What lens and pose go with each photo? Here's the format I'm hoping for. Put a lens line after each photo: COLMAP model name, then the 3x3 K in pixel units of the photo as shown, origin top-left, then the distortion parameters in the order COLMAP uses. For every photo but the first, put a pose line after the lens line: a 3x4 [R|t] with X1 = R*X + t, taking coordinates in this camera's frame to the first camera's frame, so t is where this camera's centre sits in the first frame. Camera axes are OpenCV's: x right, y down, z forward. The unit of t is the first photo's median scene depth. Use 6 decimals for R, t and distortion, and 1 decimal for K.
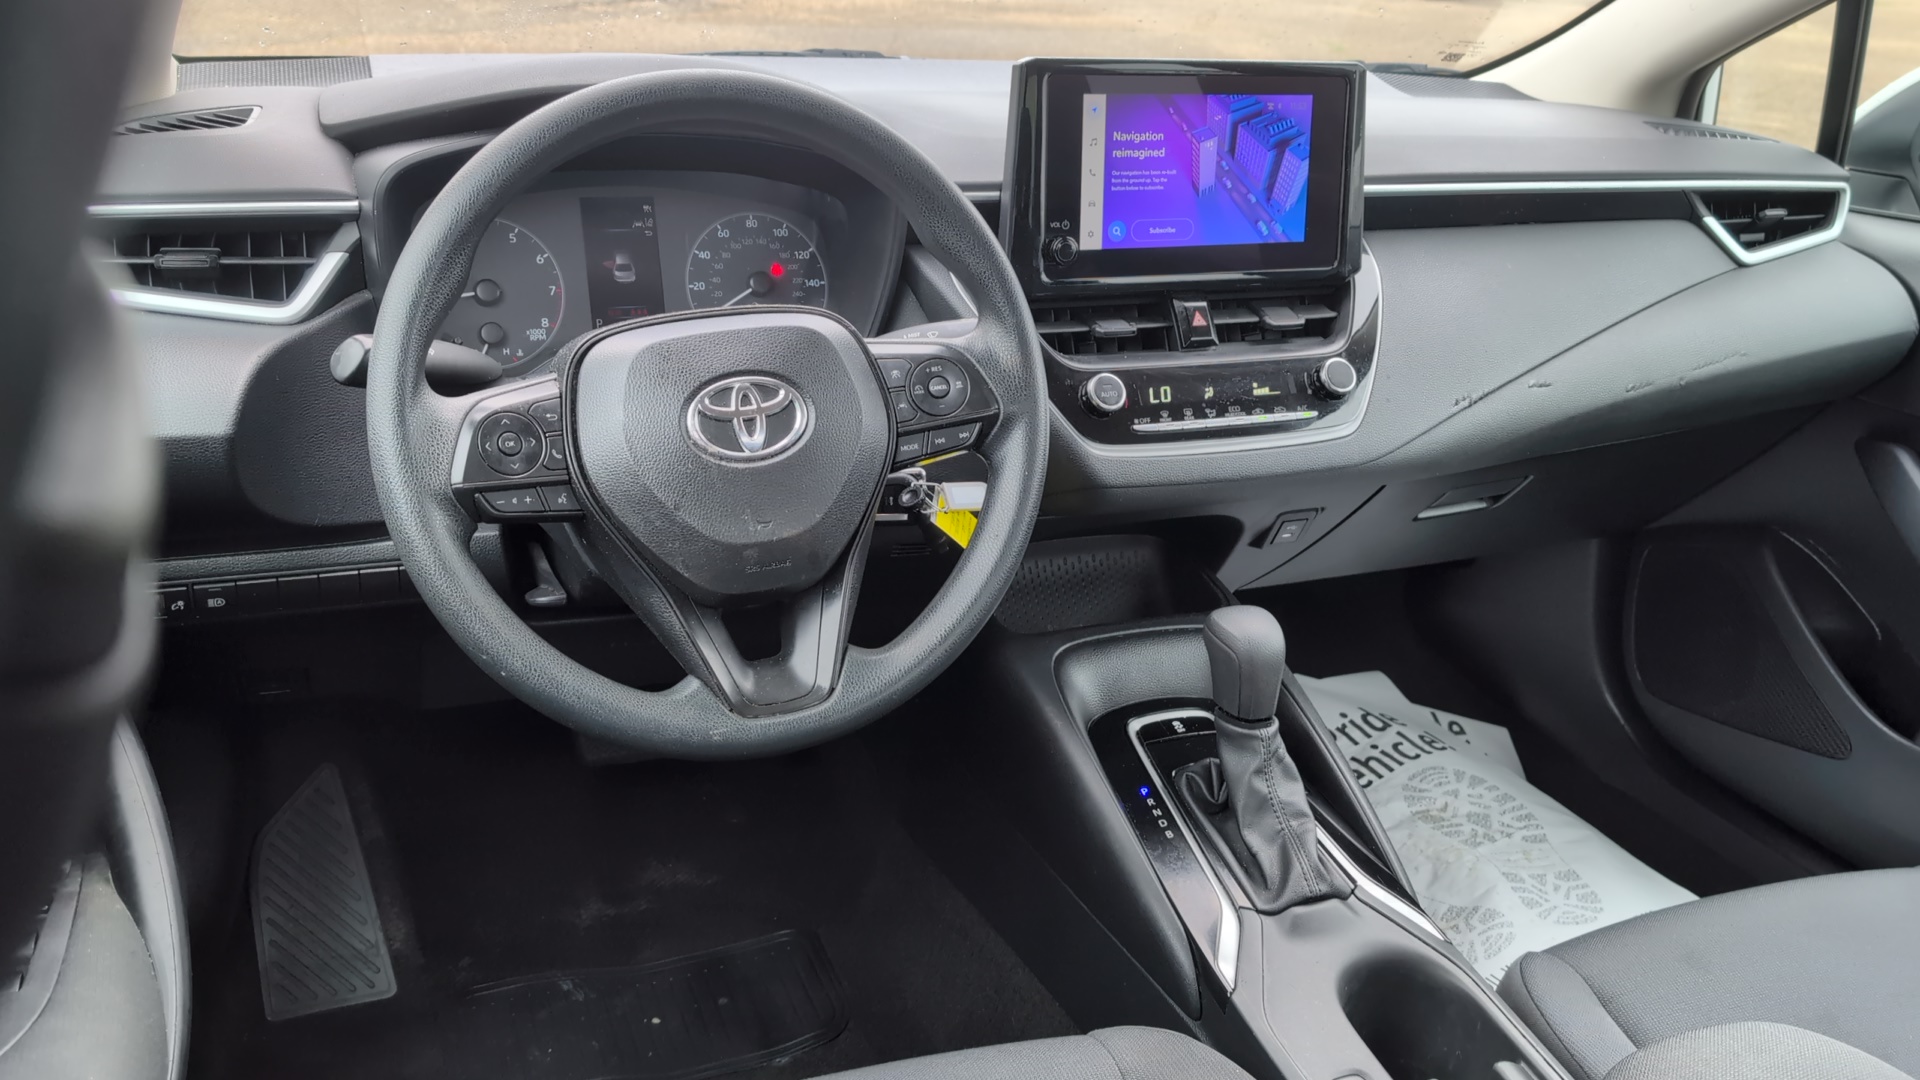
lens RADIAL K [[1614.0, 0, 960.0], [0, 1614.0, 540.0], [0, 0, 1]] dist [0.022426, 0.007576]
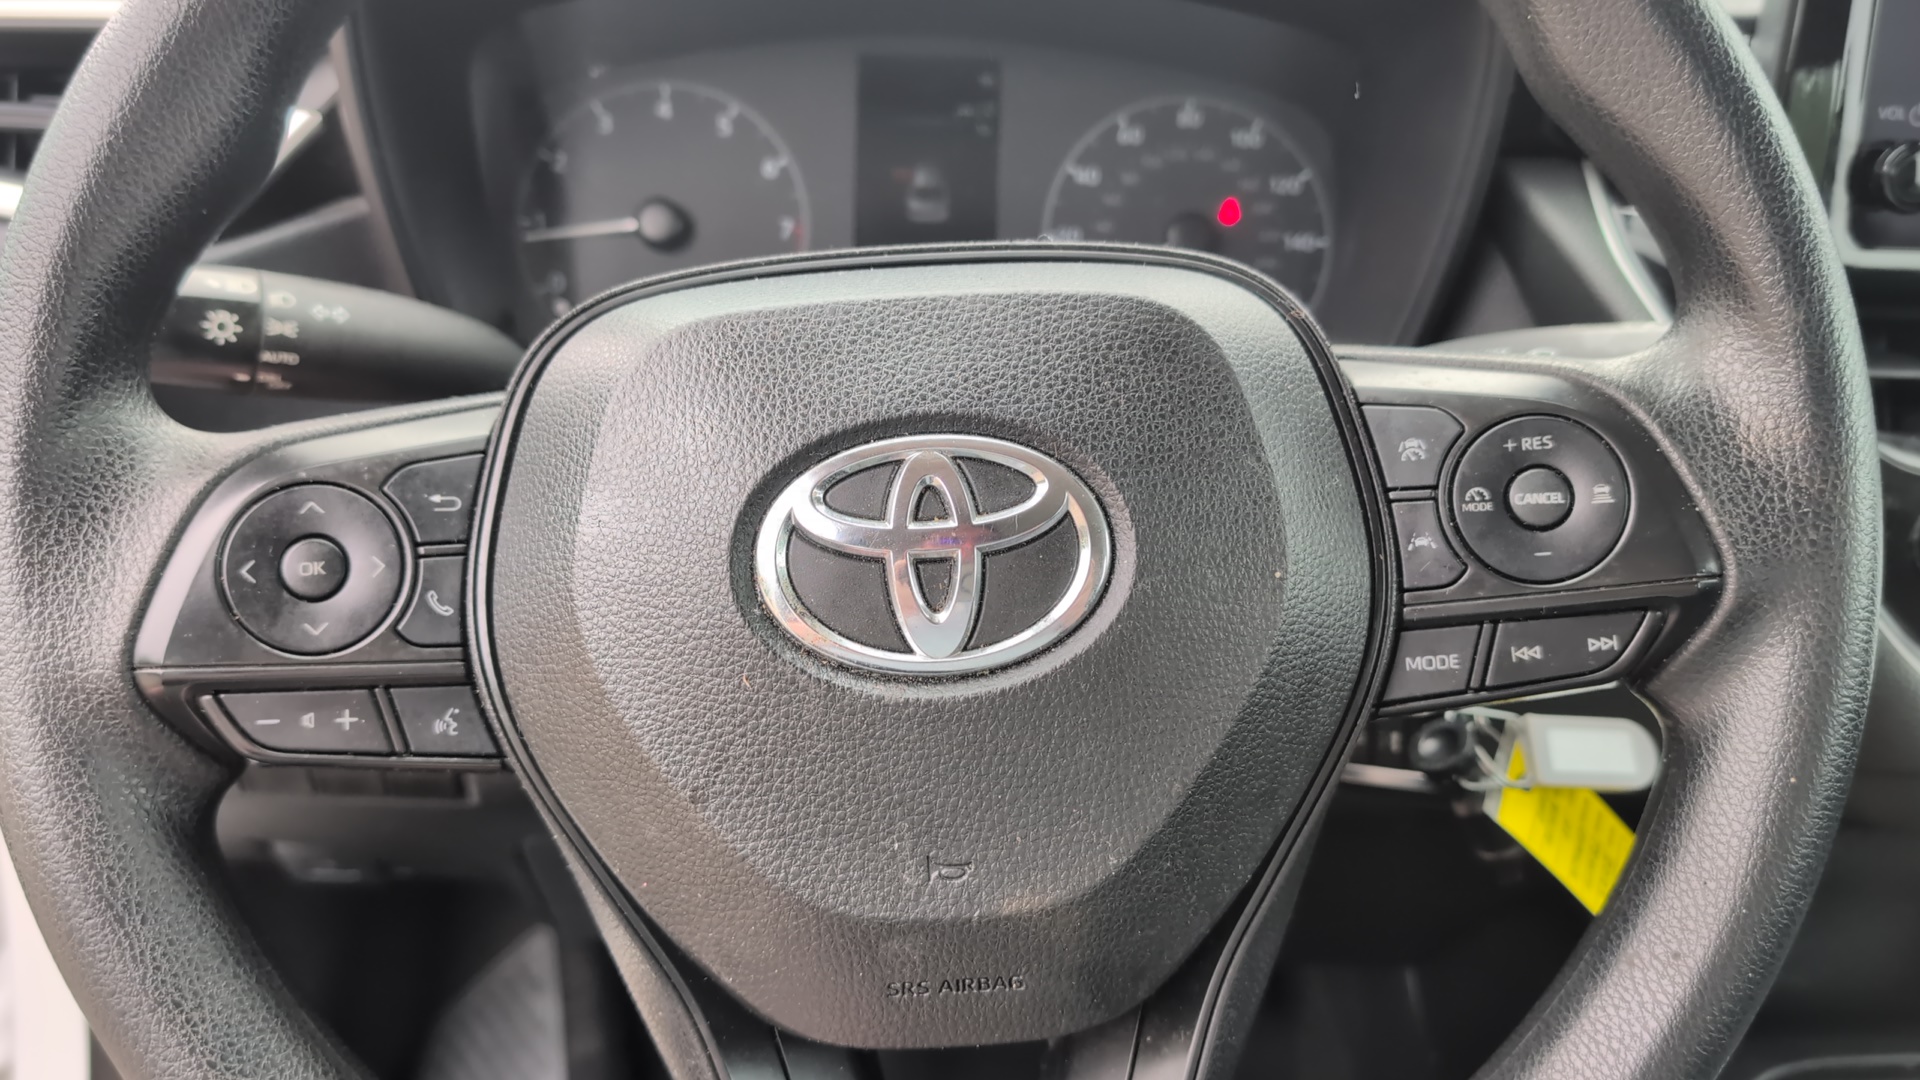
lens RADIAL K [[1614.0, 0, 960.0], [0, 1614.0, 540.0], [0, 0, 1]] dist [0.022426, 0.007576]
pose [[0.932407, 0.095528, -0.348557, -0.006972], [-0.099045, 0.995053, 0.007764, -0.076205], [0.347575, 0.027284, 0.937255, 0.634898]]
